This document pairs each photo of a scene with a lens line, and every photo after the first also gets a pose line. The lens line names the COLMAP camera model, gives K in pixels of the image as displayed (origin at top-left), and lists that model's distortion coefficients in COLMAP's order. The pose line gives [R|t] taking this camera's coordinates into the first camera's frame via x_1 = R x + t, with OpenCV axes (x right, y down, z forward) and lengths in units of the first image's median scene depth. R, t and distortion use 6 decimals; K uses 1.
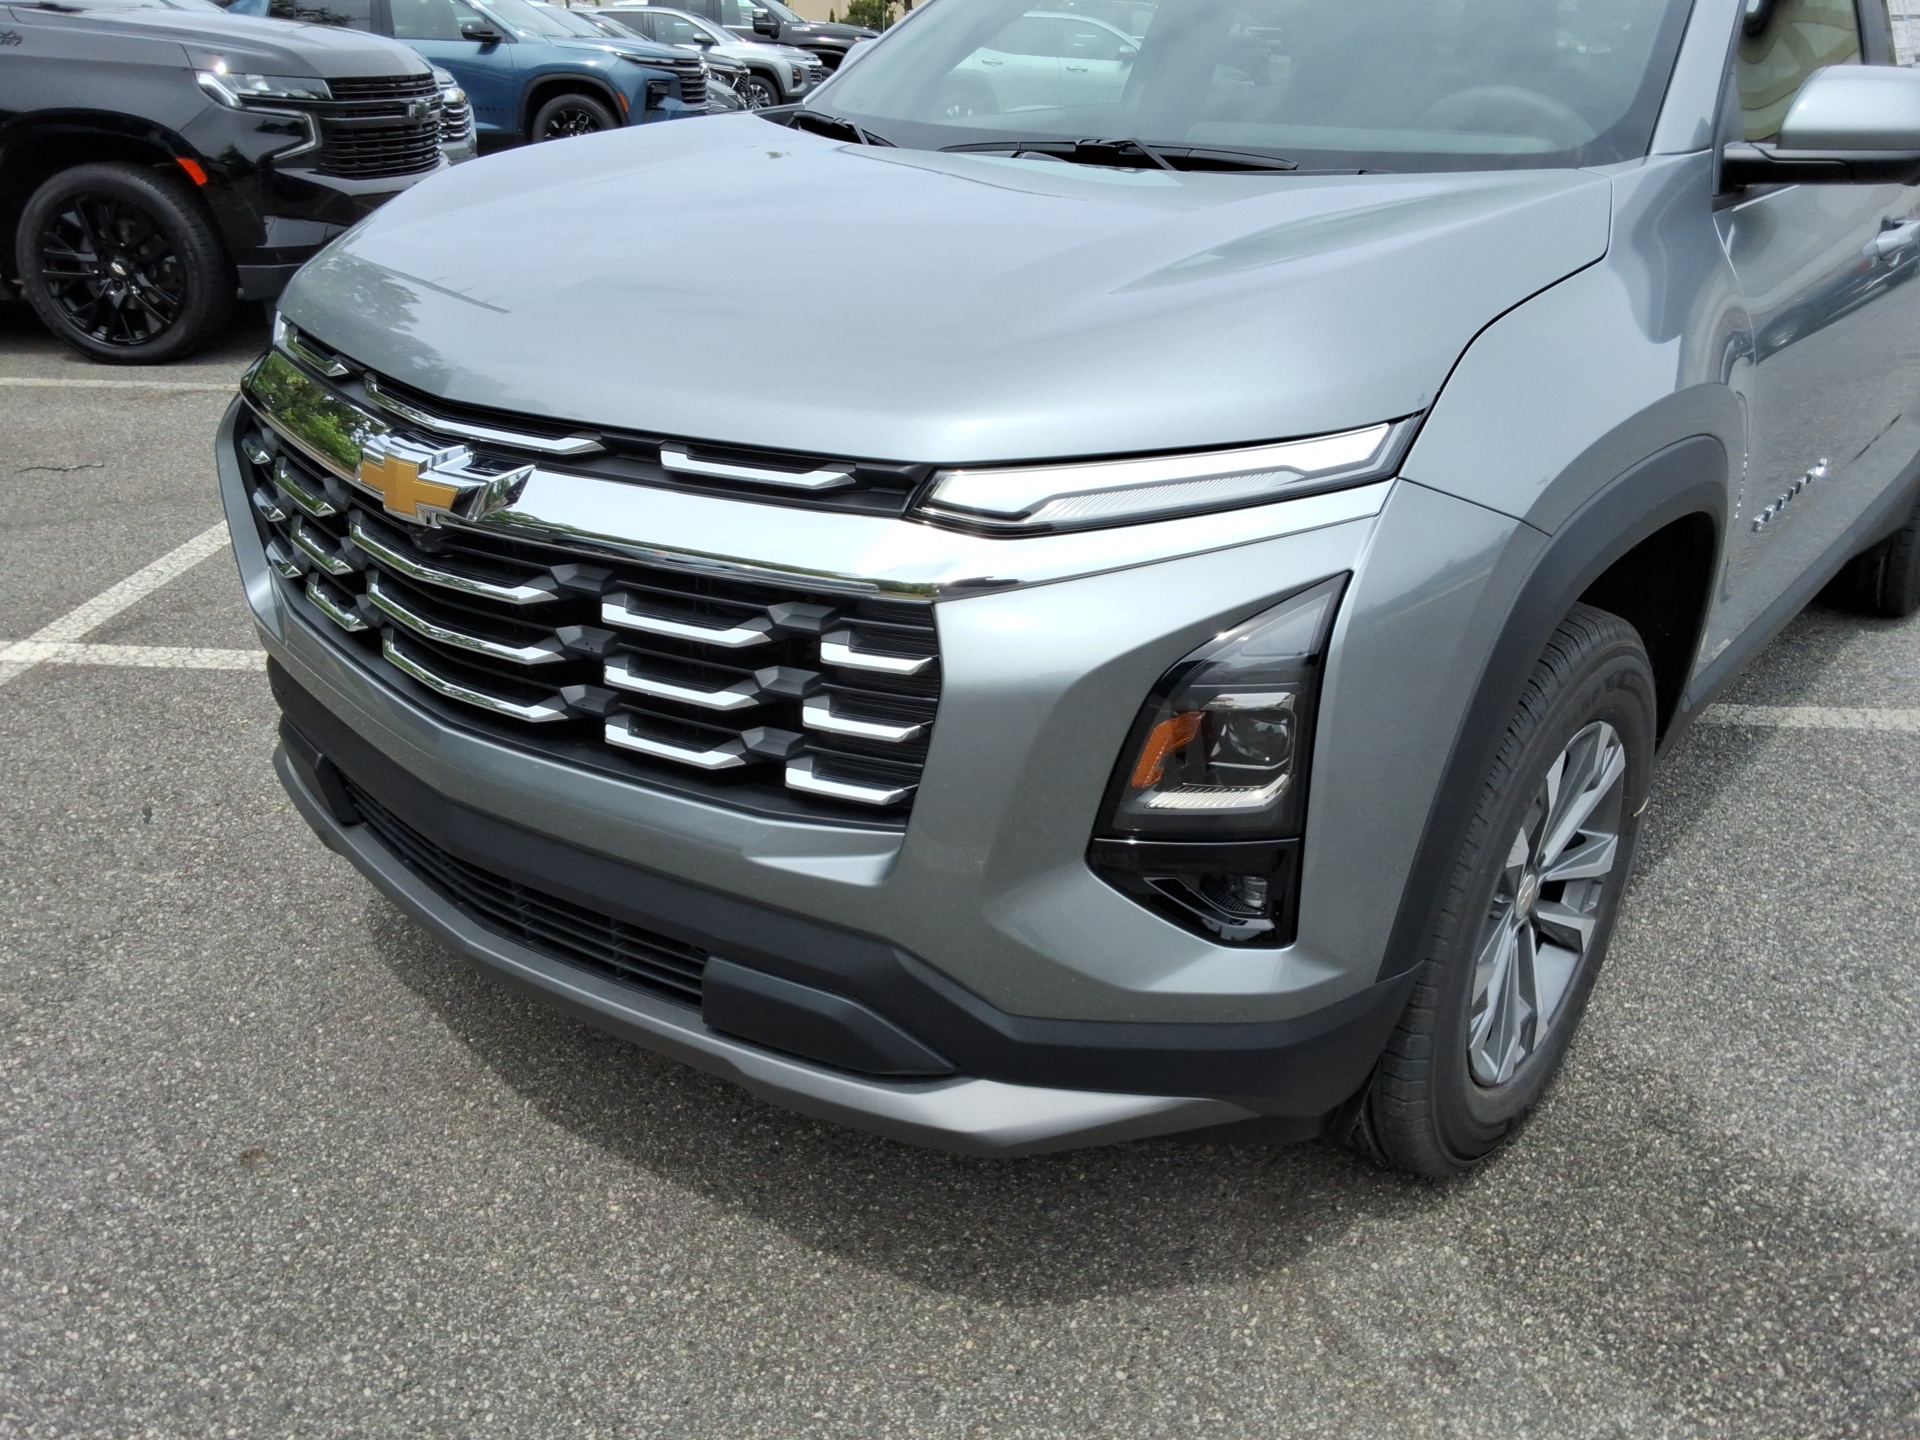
lens RADIAL K [[1542.7, 0, 969.7], [0, 1542.7, 709.3], [0, 0, 1]] dist [0.104278, -0.150795]
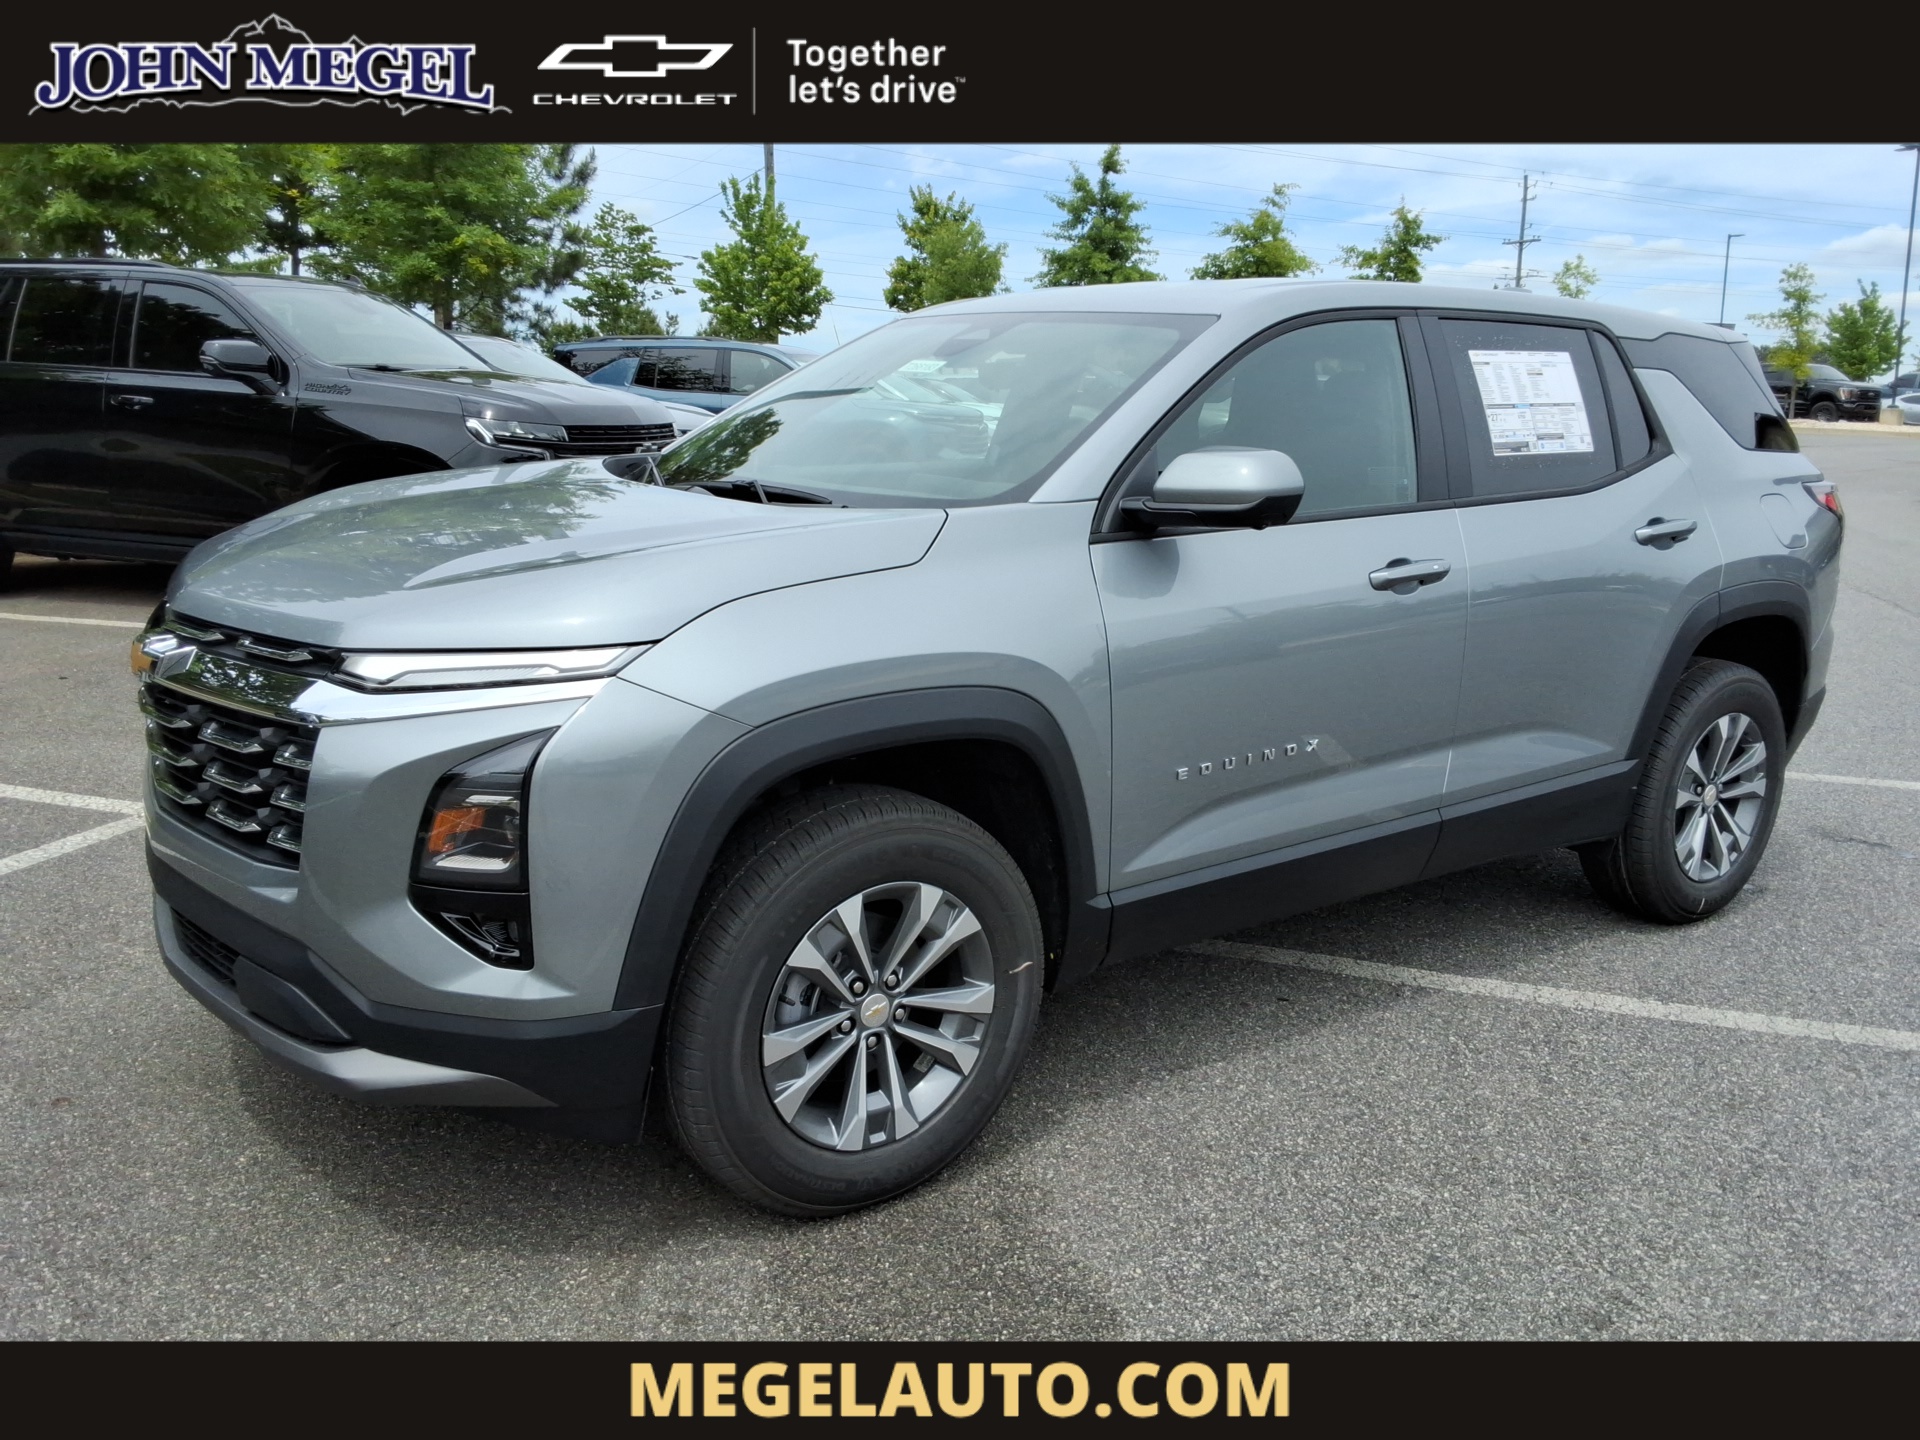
lens RADIAL K [[1518.8, 0, 978.1], [0, 1518.8, 718.7], [0, 0, 1]] dist [0.117691, -0.186096]
pose [[0.973538, 0.068053, -0.218157, 0.951525], [-0.109696, 0.976621, -0.184874, 0.140984], [0.200475, 0.203913, 0.958243, -0.433369]]
